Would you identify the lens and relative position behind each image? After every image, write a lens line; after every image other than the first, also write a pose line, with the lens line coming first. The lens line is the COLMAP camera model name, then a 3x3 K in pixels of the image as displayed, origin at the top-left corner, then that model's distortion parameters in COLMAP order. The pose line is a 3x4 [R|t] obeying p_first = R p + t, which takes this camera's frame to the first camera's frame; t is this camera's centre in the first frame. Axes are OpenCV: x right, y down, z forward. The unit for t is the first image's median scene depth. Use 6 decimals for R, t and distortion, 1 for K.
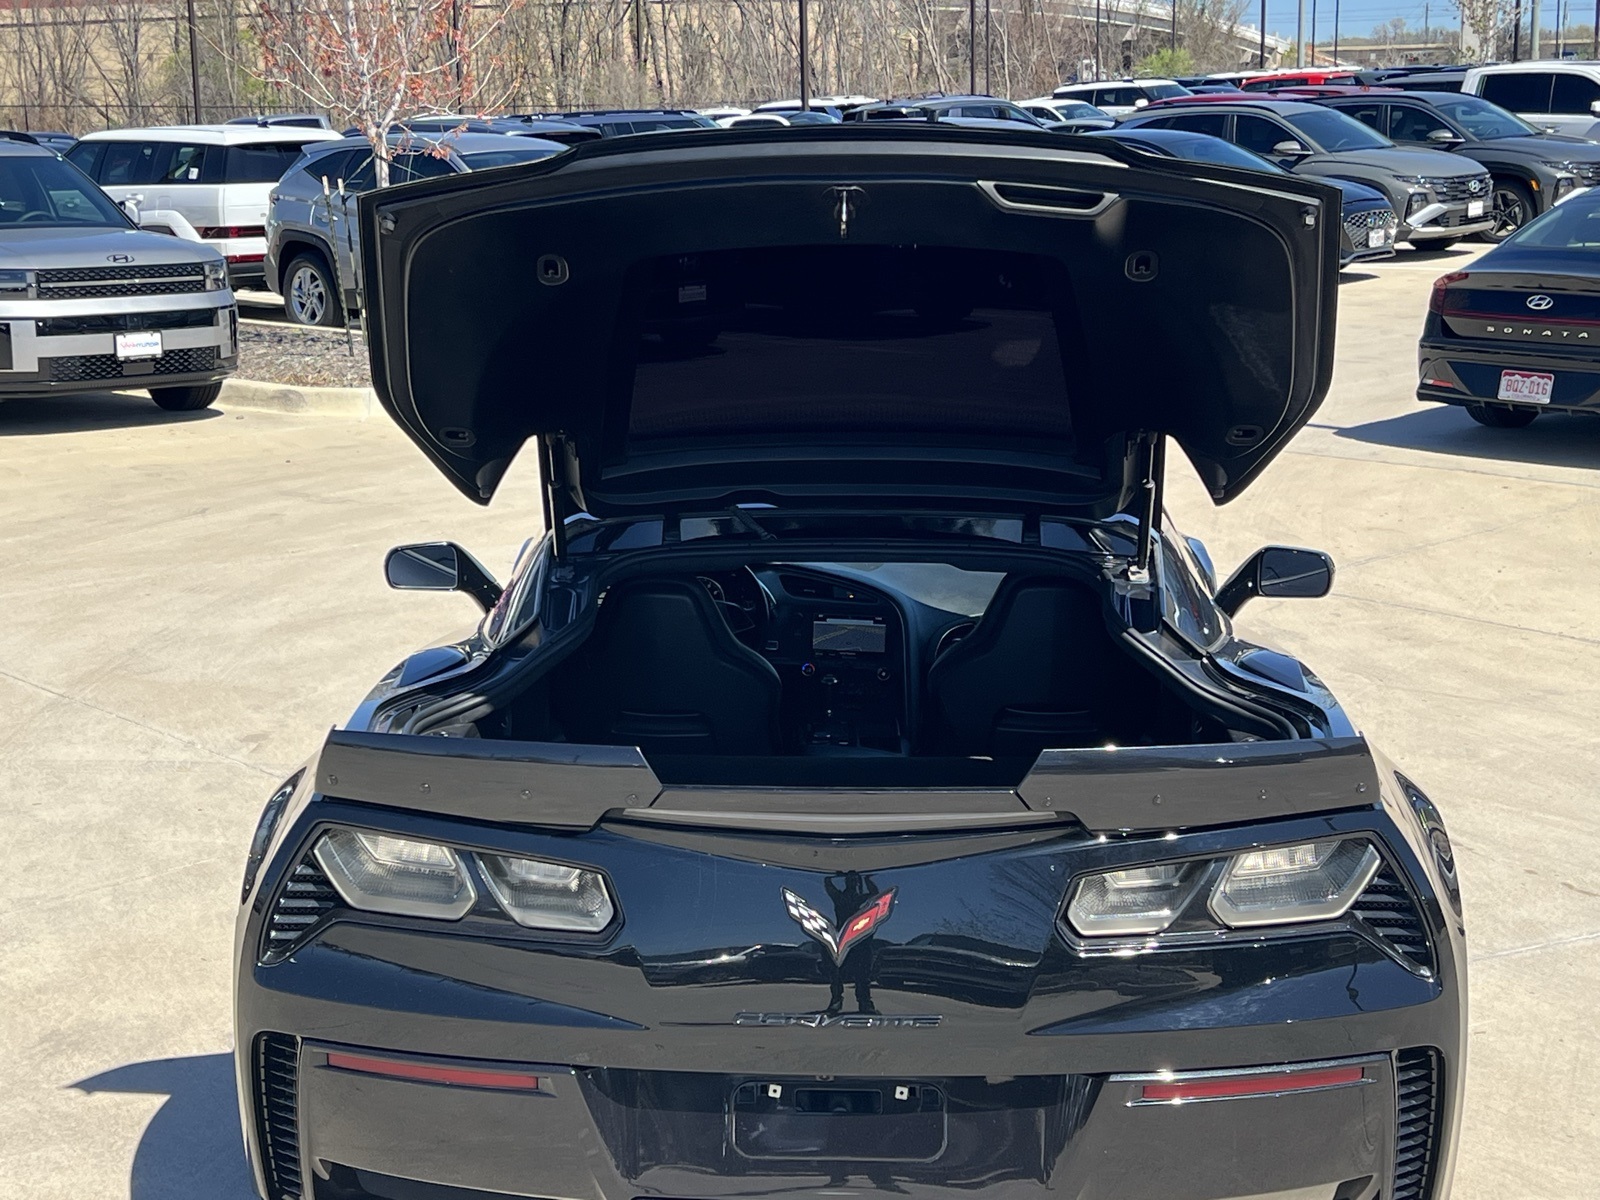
lens RADIAL K [[2441.3, 0, 801.5], [0, 2441.3, 616.1], [0, 0, 1]] dist [0.204843, -0.710240]
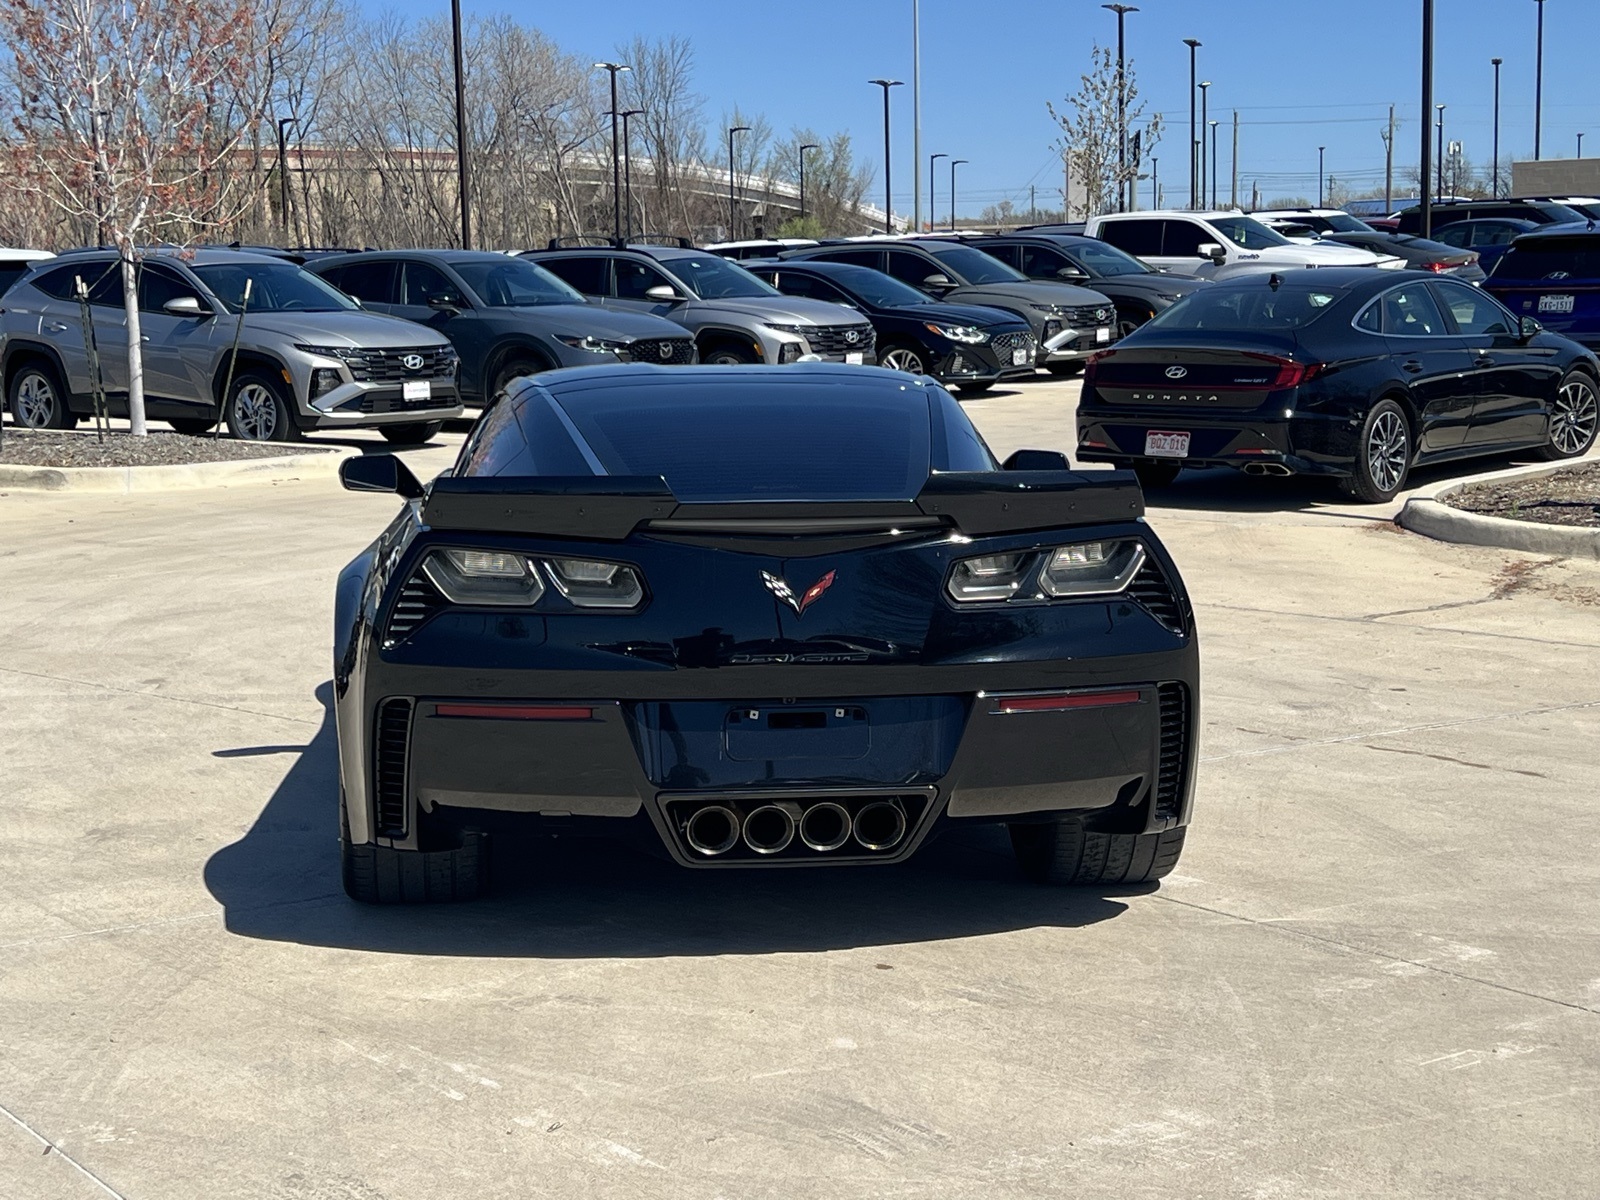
lens RADIAL K [[2451.6, 0, 811.8], [0, 2451.6, 603.5], [0, 0, 1]] dist [0.209791, -0.753724]
pose [[0.988168, -0.019230, 0.152165, -0.043848], [0.030760, 0.996800, -0.073785, 0.052160], [-0.150259, 0.077592, 0.985597, -0.100337]]
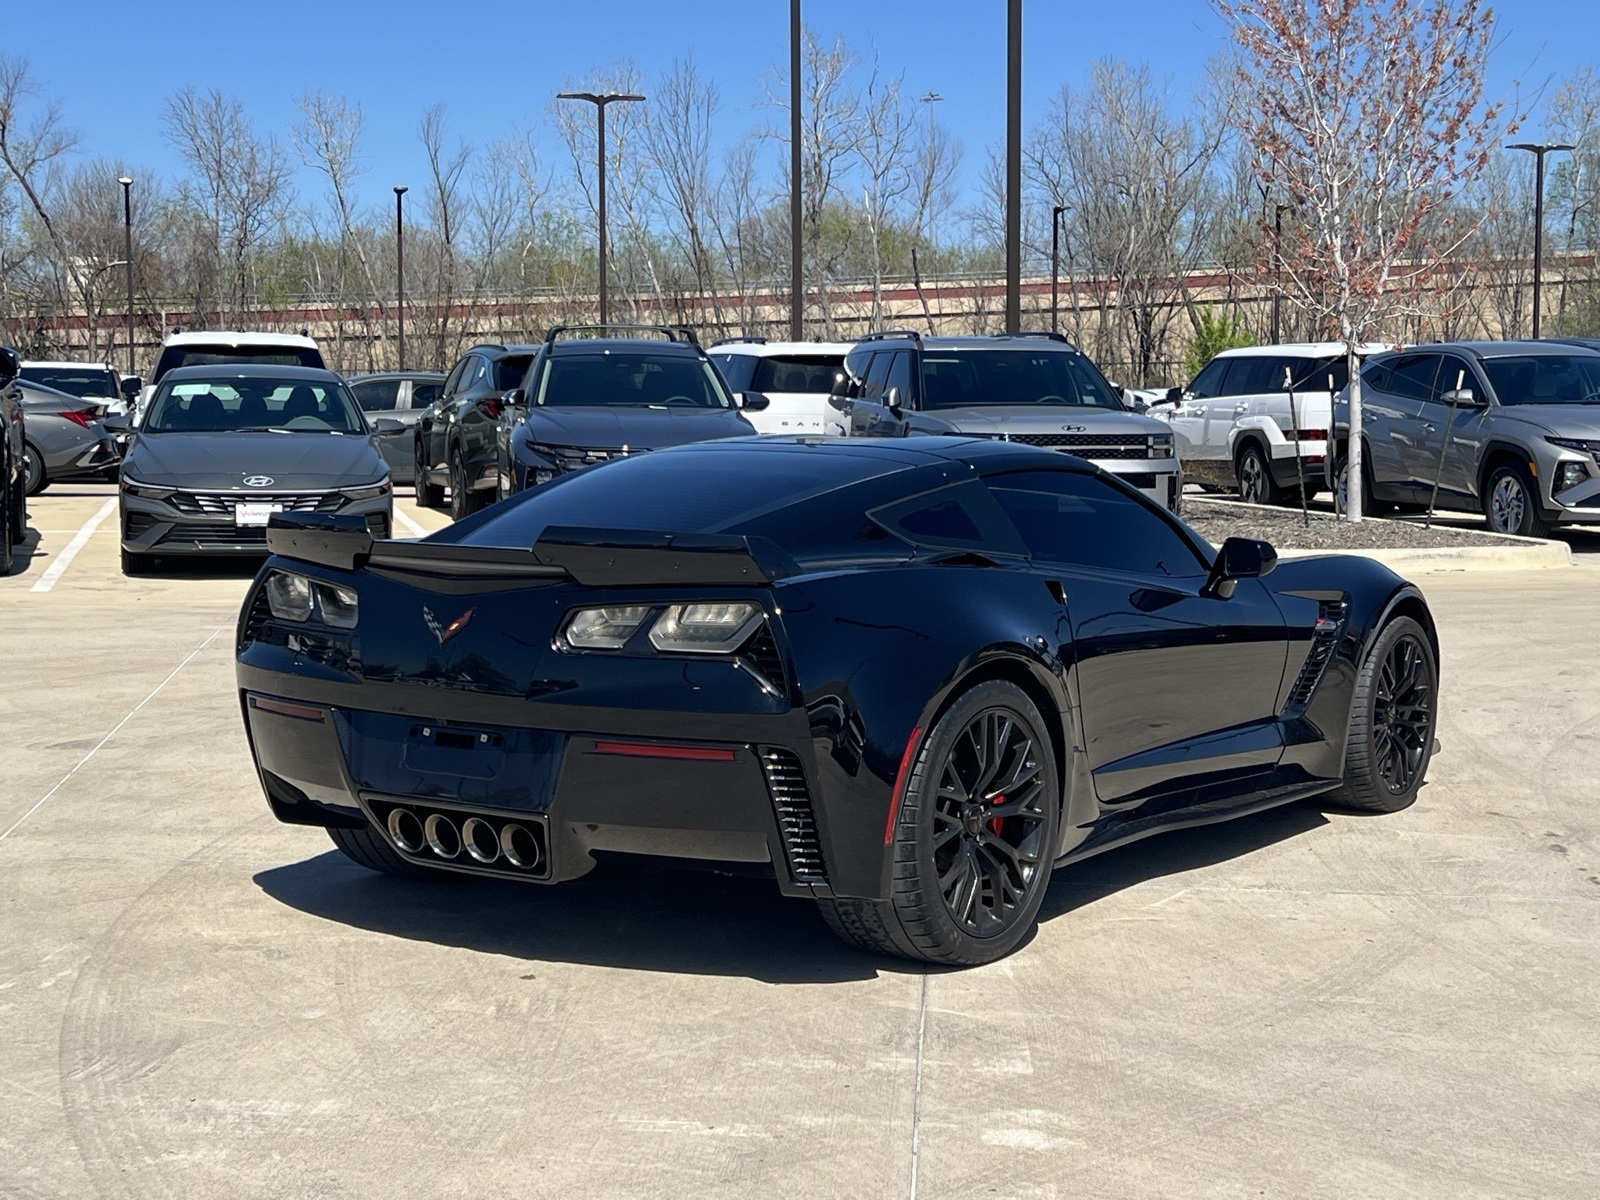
lens RADIAL K [[2497.7, 0, 800.0], [0, 2497.7, 600.0], [0, 0, 1]] dist [0.191657, -0.941977]
pose [[0.835543, 0.053116, -0.546851, 0.248507], [-0.117217, 0.989634, -0.082974, 0.047760], [0.536775, 0.133429, 0.833108, -0.064549]]
